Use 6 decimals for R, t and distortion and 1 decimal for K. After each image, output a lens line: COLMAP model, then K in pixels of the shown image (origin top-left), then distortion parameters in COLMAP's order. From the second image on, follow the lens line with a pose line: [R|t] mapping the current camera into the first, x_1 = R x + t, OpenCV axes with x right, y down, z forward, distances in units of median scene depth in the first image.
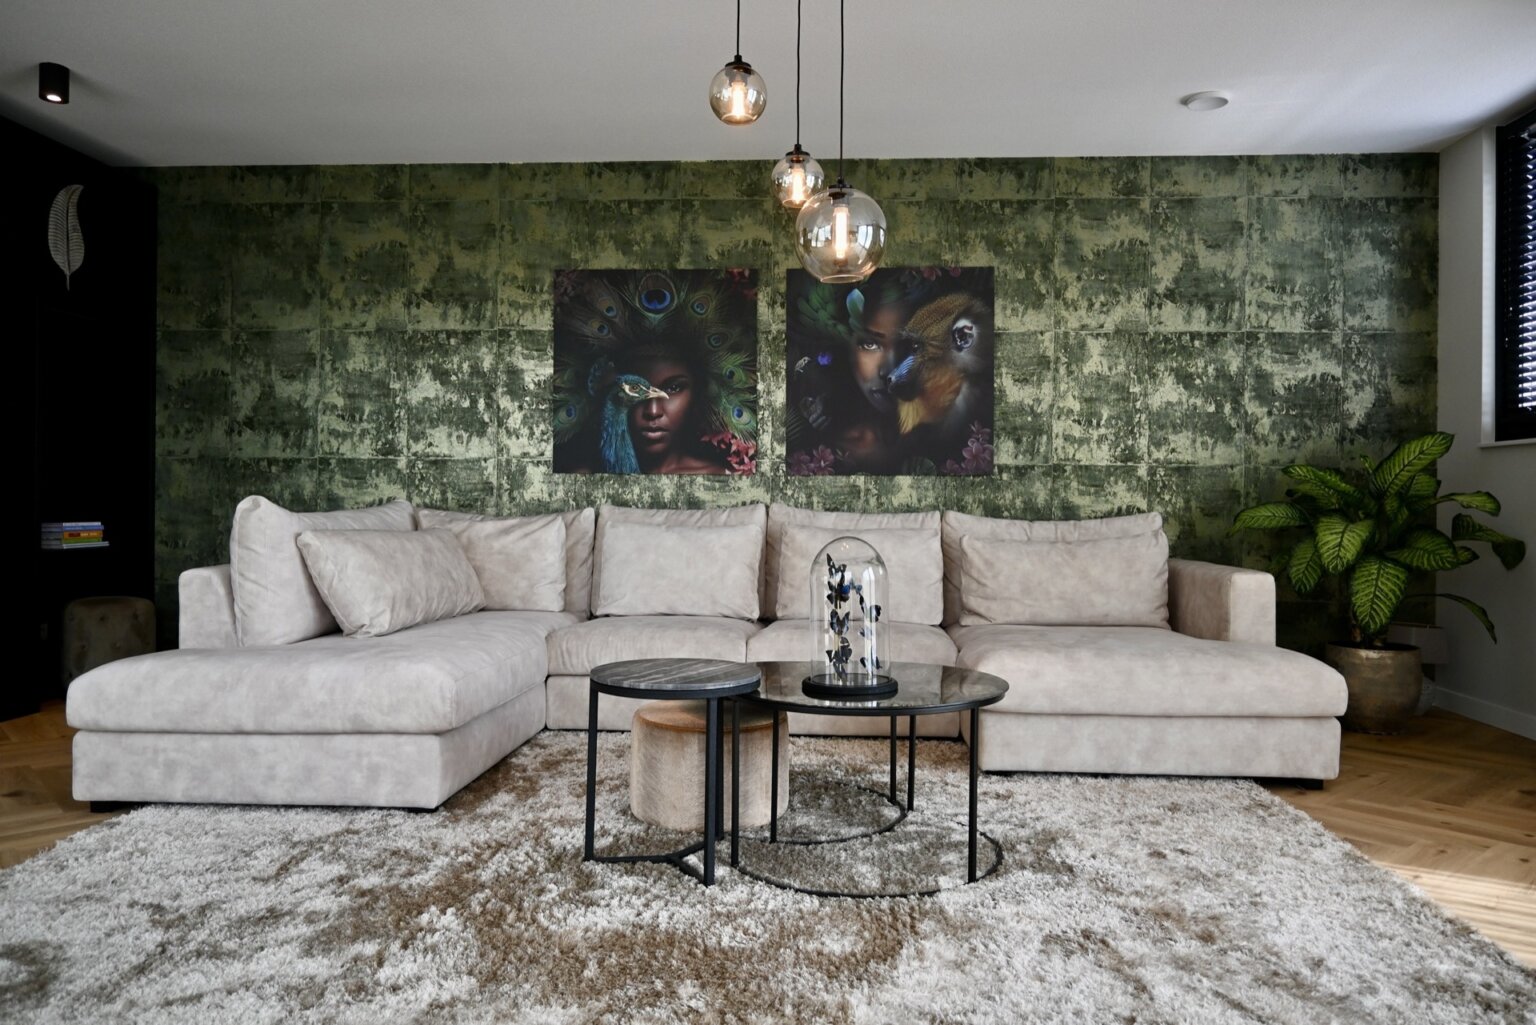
lens RADIAL K [[1040.0, 0, 771.5], [0, 1040.0, 514.1], [0, 0, 1]] dist [0.003998, -0.004073]
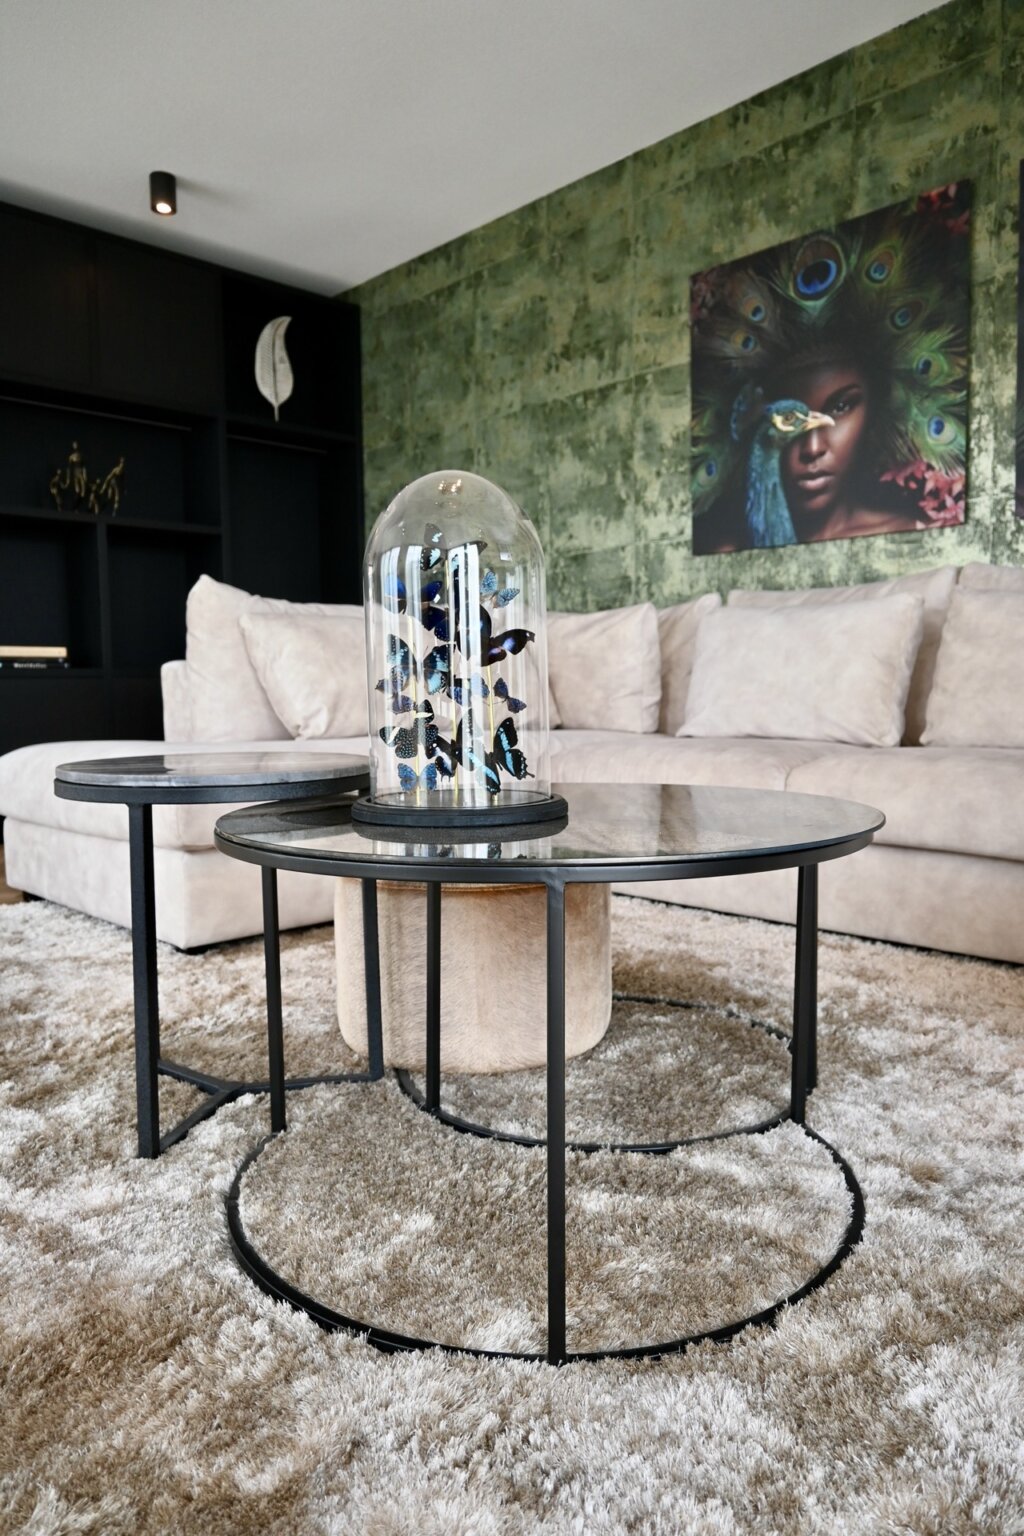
lens RADIAL K [[1040.0, 0, 512.0], [0, 1040.0, 760.0], [0, 0, 1]] dist [0.003998, -0.004073]
pose [[0.746388, 0.032699, -0.664707, 0.198070], [0.011223, 0.998032, 0.061699, 0.060229], [0.665416, -0.053511, 0.744552, 0.352293]]
